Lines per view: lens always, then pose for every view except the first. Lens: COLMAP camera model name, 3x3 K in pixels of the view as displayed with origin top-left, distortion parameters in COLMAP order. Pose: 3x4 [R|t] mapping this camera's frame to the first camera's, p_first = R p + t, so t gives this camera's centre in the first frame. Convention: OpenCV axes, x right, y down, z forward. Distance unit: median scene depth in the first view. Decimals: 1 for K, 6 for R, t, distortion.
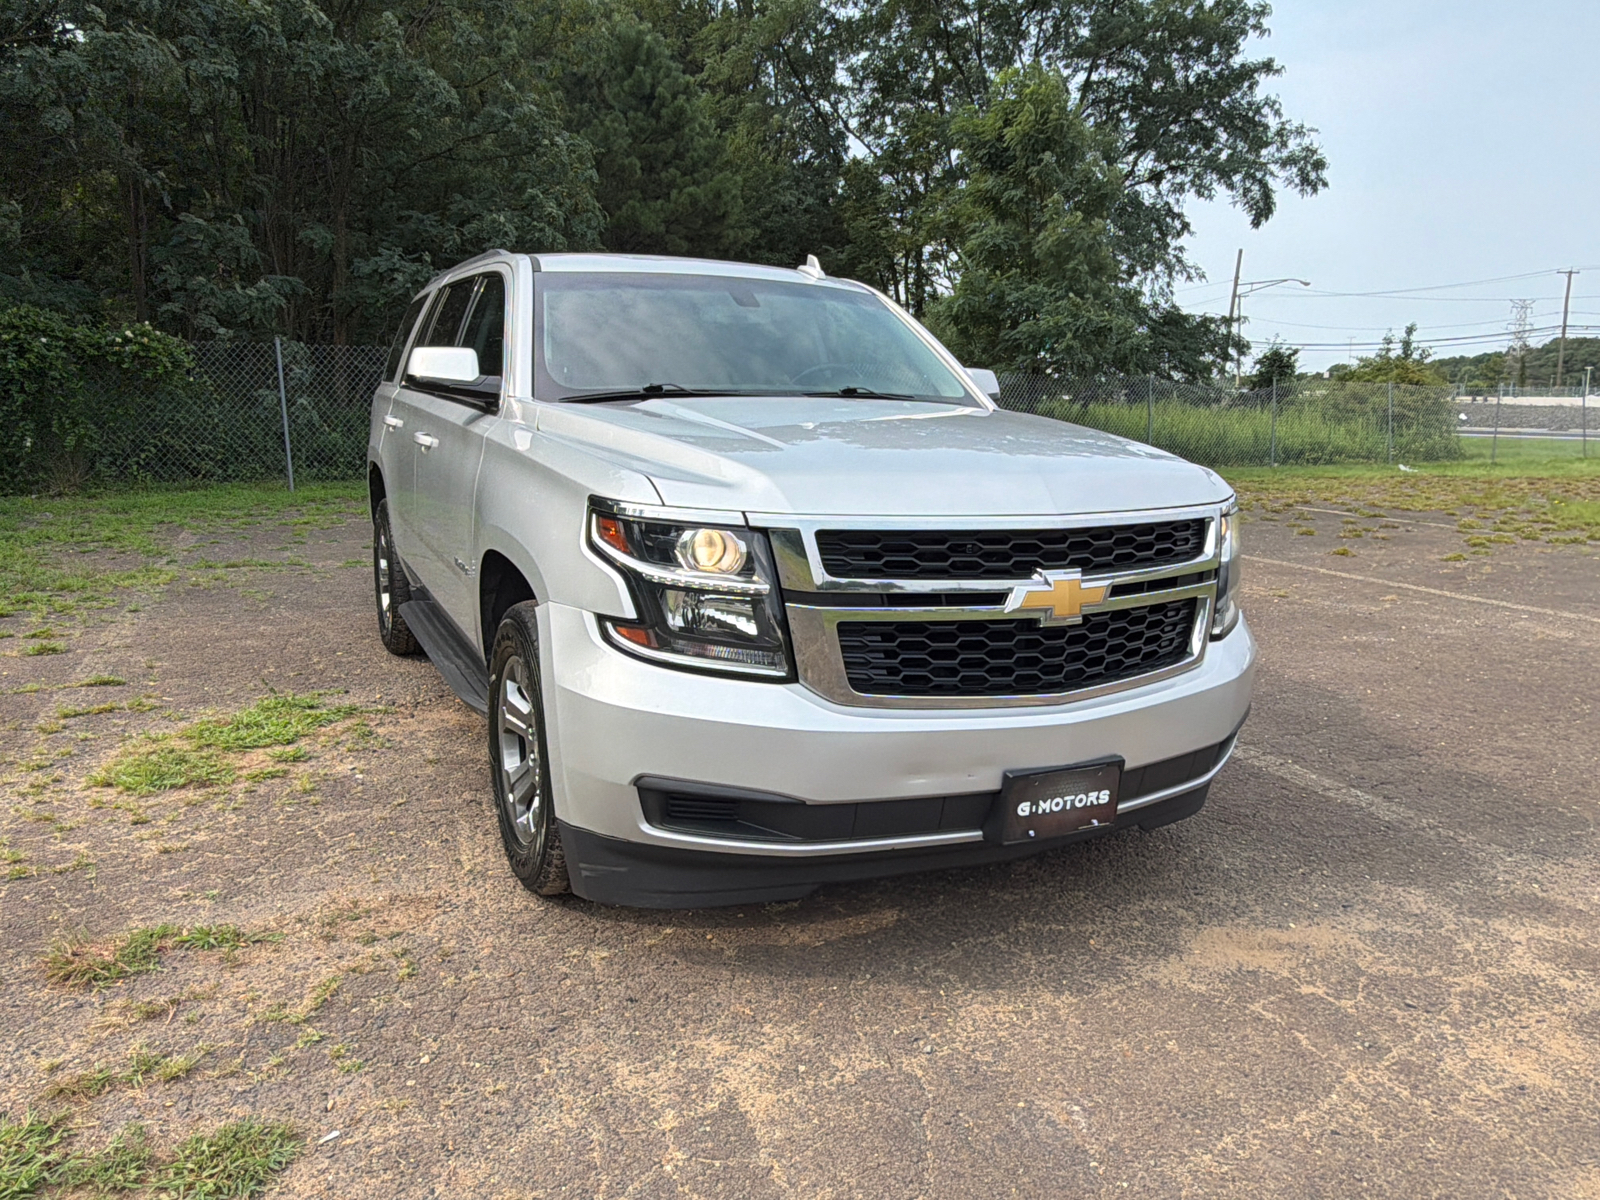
lens RADIAL K [[1101.5, 0, 789.6], [0, 1101.5, 599.8], [0, 0, 1]] dist [0.003512, -0.003021]
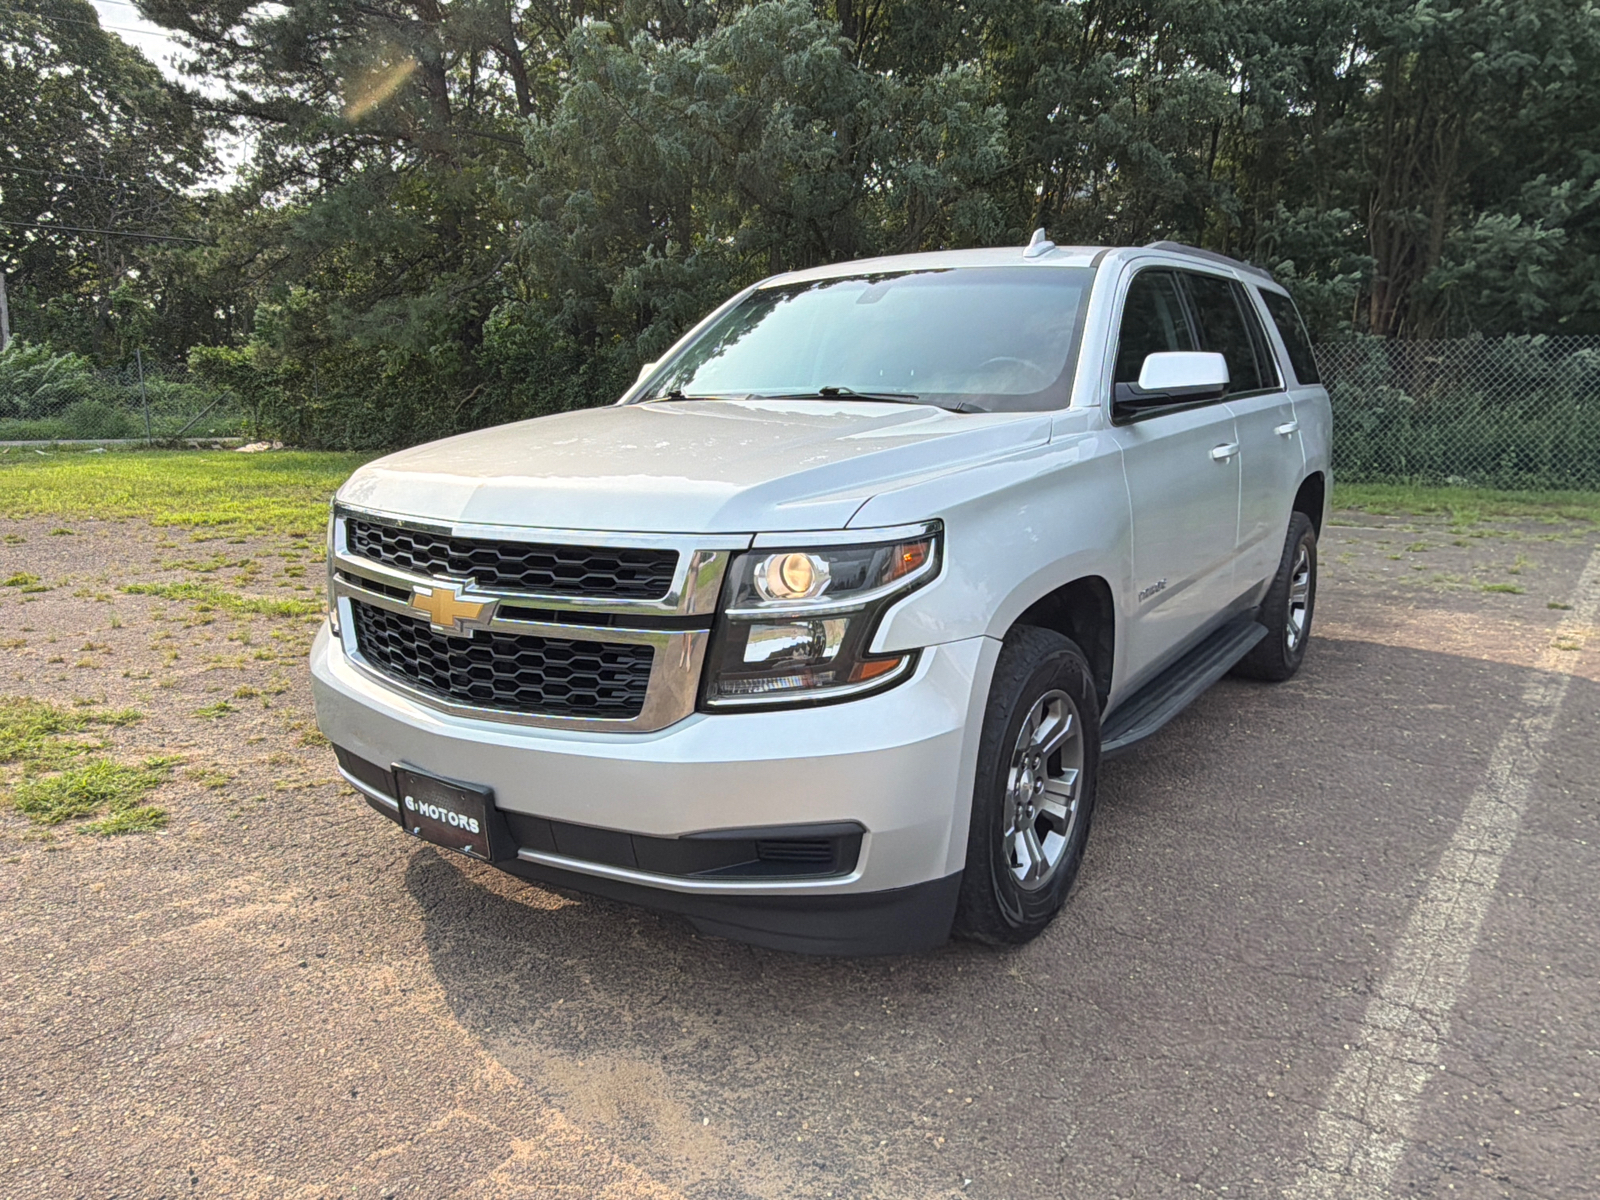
lens RADIAL K [[1101.5, 0, 808.9], [0, 1101.5, 598.0], [0, 0, 1]] dist [0.003512, -0.003021]
pose [[0.498383, 0.138159, -0.855877, 1.197618], [-0.138266, 0.987251, 0.078853, -0.125969], [0.855860, 0.079039, 0.511132, 0.742527]]
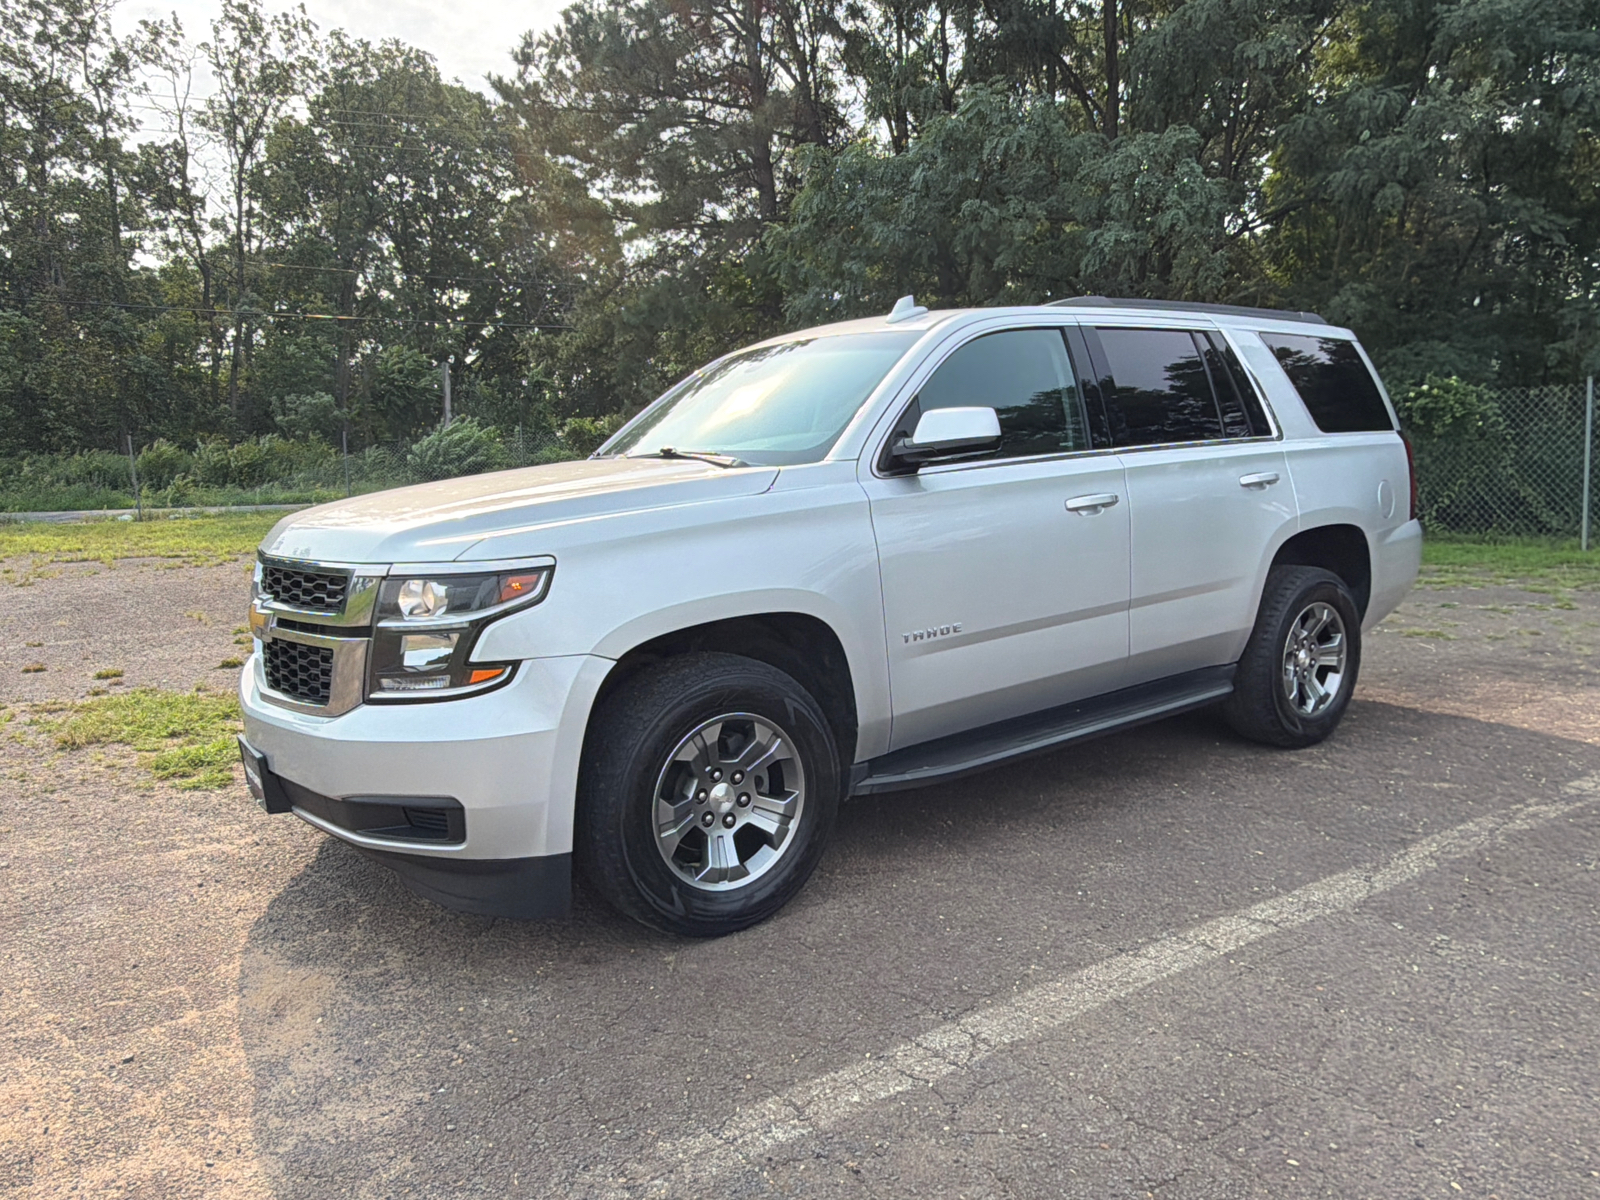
lens RADIAL K [[1101.5, 0, 801.7], [0, 1101.5, 601.5], [0, 0, 1]] dist [0.003512, -0.003021]
pose [[0.185303, 0.105331, -0.977020, 1.580636], [-0.146470, 0.986093, 0.078529, -0.209414], [0.971704, 0.128552, 0.198154, 1.312762]]
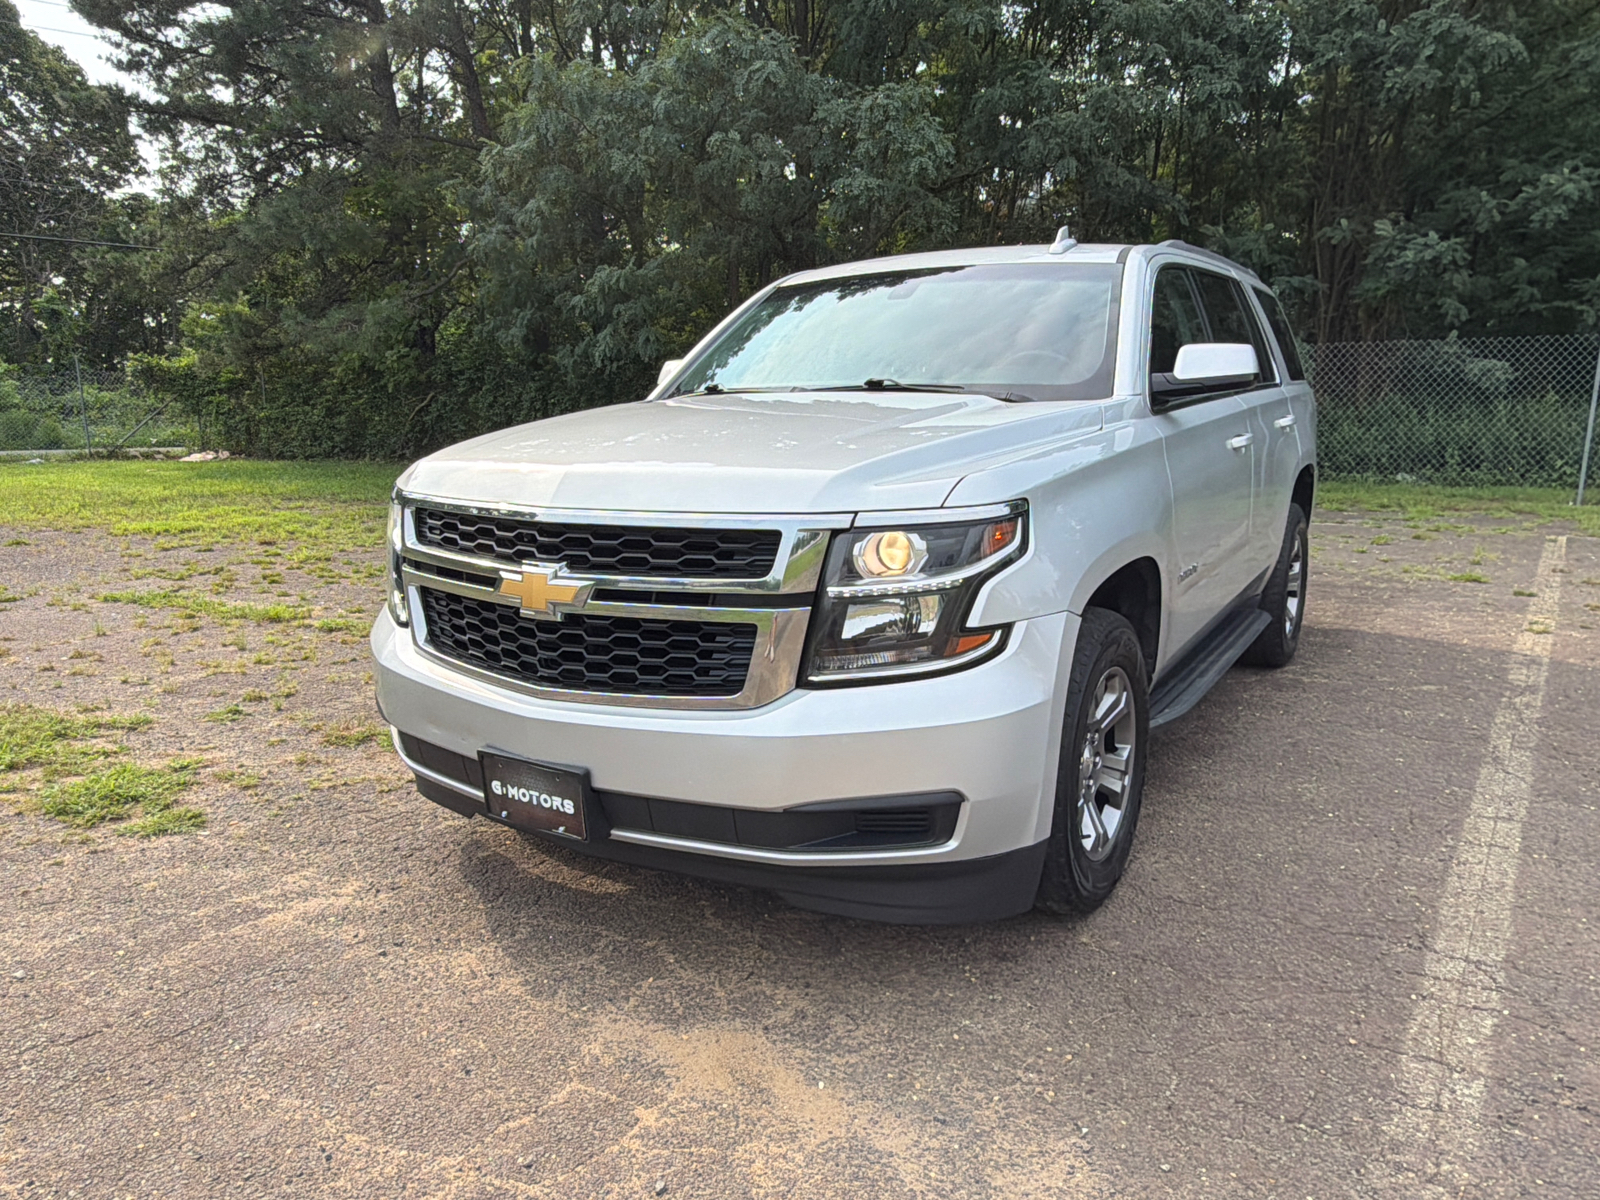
lens RADIAL K [[1101.5, 0, 810.3], [0, 1101.5, 600.3], [0, 0, 1]] dist [0.003512, -0.003021]
pose [[0.541626, 0.126991, -0.830972, 1.159579], [-0.127872, 0.989466, 0.067866, -0.088853], [0.830837, 0.069500, 0.552160, 0.629683]]
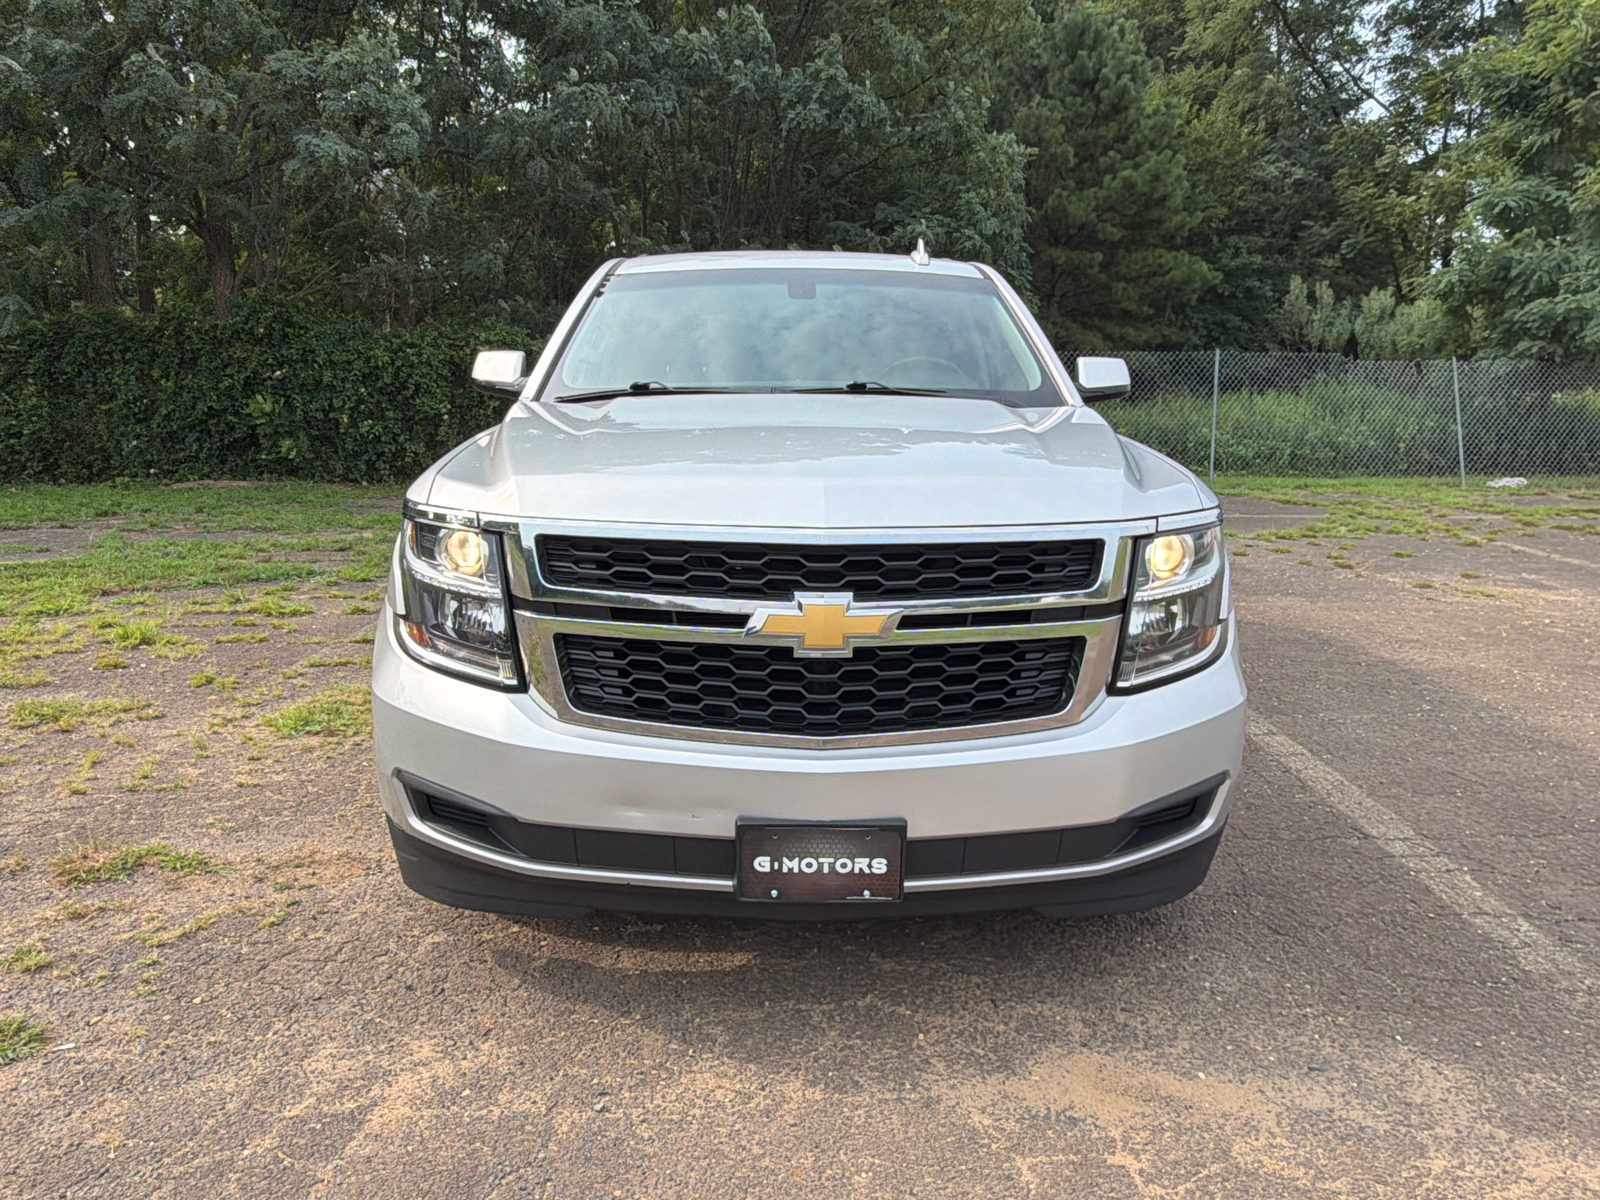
lens RADIAL K [[1101.5, 0, 800.7], [0, 1101.5, 598.2], [0, 0, 1]] dist [0.003512, -0.003021]
pose [[0.909501, 0.063198, -0.410870, 0.558661], [-0.062954, 0.997916, 0.014140, -0.032710], [0.410907, 0.013006, 0.911584, 0.205513]]
